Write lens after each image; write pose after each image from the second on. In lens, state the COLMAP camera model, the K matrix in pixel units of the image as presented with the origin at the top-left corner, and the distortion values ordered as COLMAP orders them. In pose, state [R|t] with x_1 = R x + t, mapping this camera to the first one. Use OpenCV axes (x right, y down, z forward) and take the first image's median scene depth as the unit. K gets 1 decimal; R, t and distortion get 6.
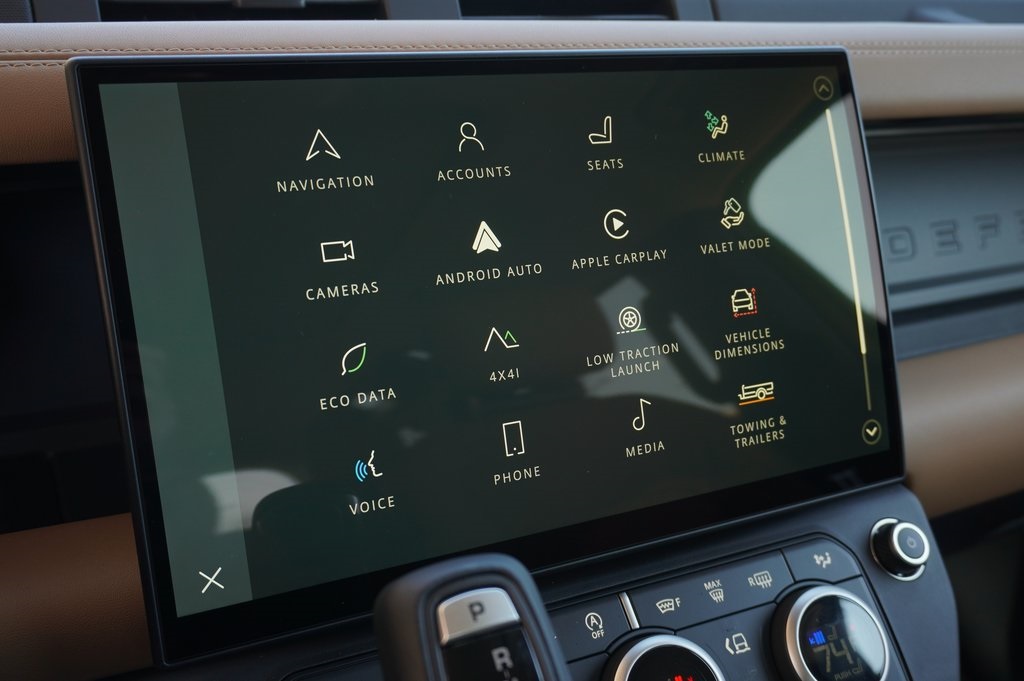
lens RADIAL K [[1028.3, 0, 513.0], [0, 1028.3, 348.1], [0, 0, 1]] dist [0.002946, 0.010721]
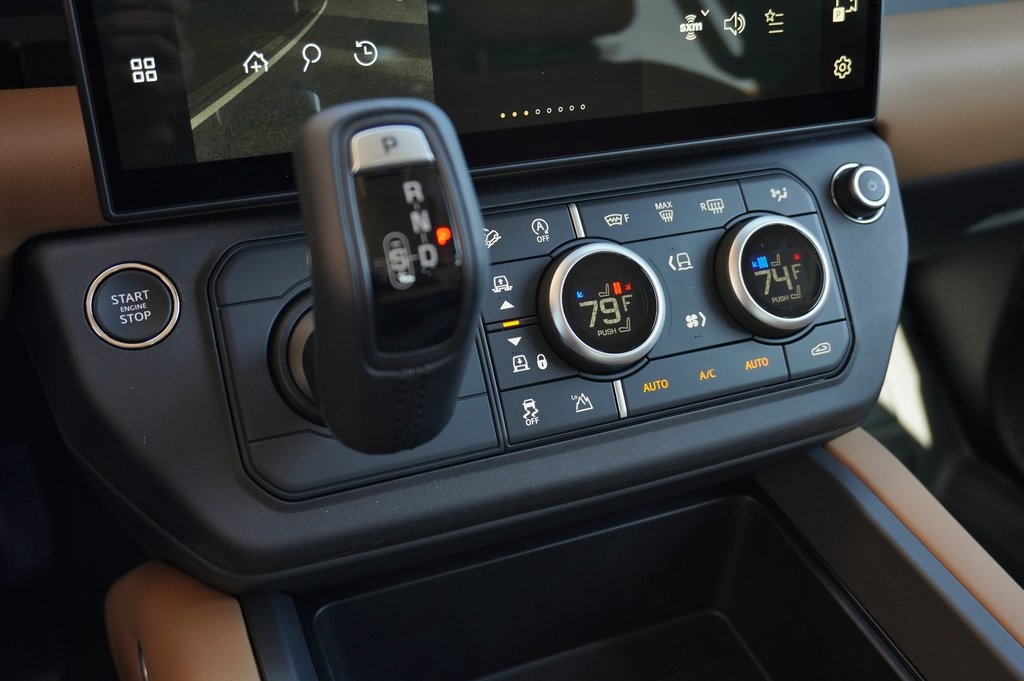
lens RADIAL K [[1028.3, 0, 513.0], [0, 1028.3, 348.1], [0, 0, 1]] dist [0.002946, 0.010721]
pose [[0.997593, 0.065590, -0.022480, 0.078663], [-0.057856, 0.966137, 0.251459, 0.120507], [0.038212, -0.249553, 0.967607, -0.021287]]
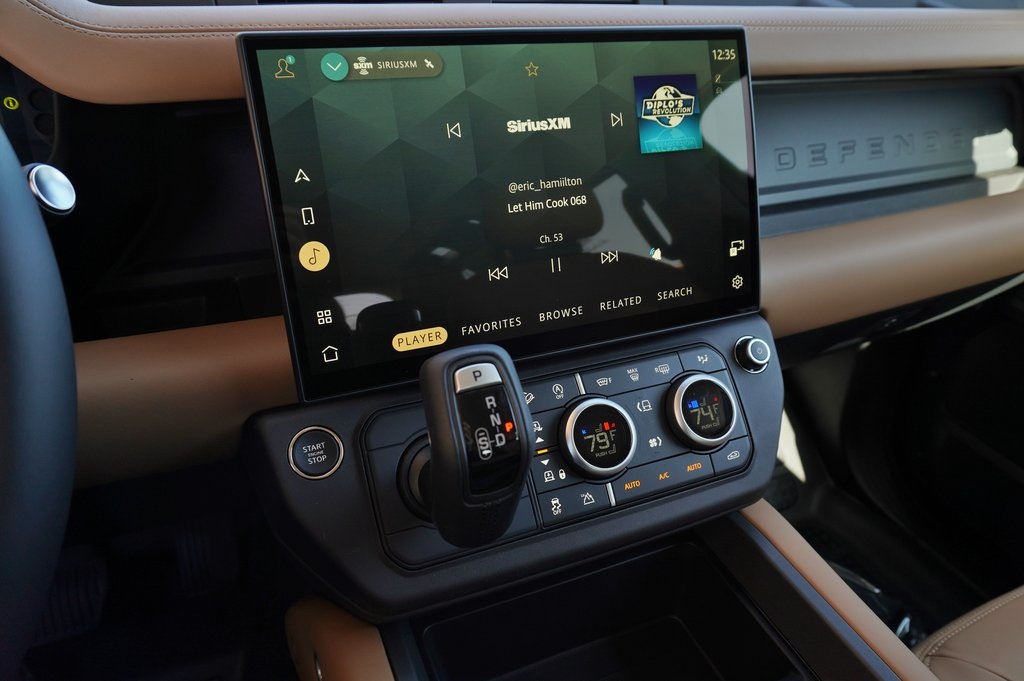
lens RADIAL K [[690.6, 0, 512.0], [0, 690.6, 340.5], [0, 0, 1]] dist [-0.031517, 0.032832]
pose [[0.998541, 0.035047, -0.041076, 0.045168], [-0.027386, 0.984343, 0.174125, -0.005676], [0.046536, -0.172746, 0.983866, -0.091347]]
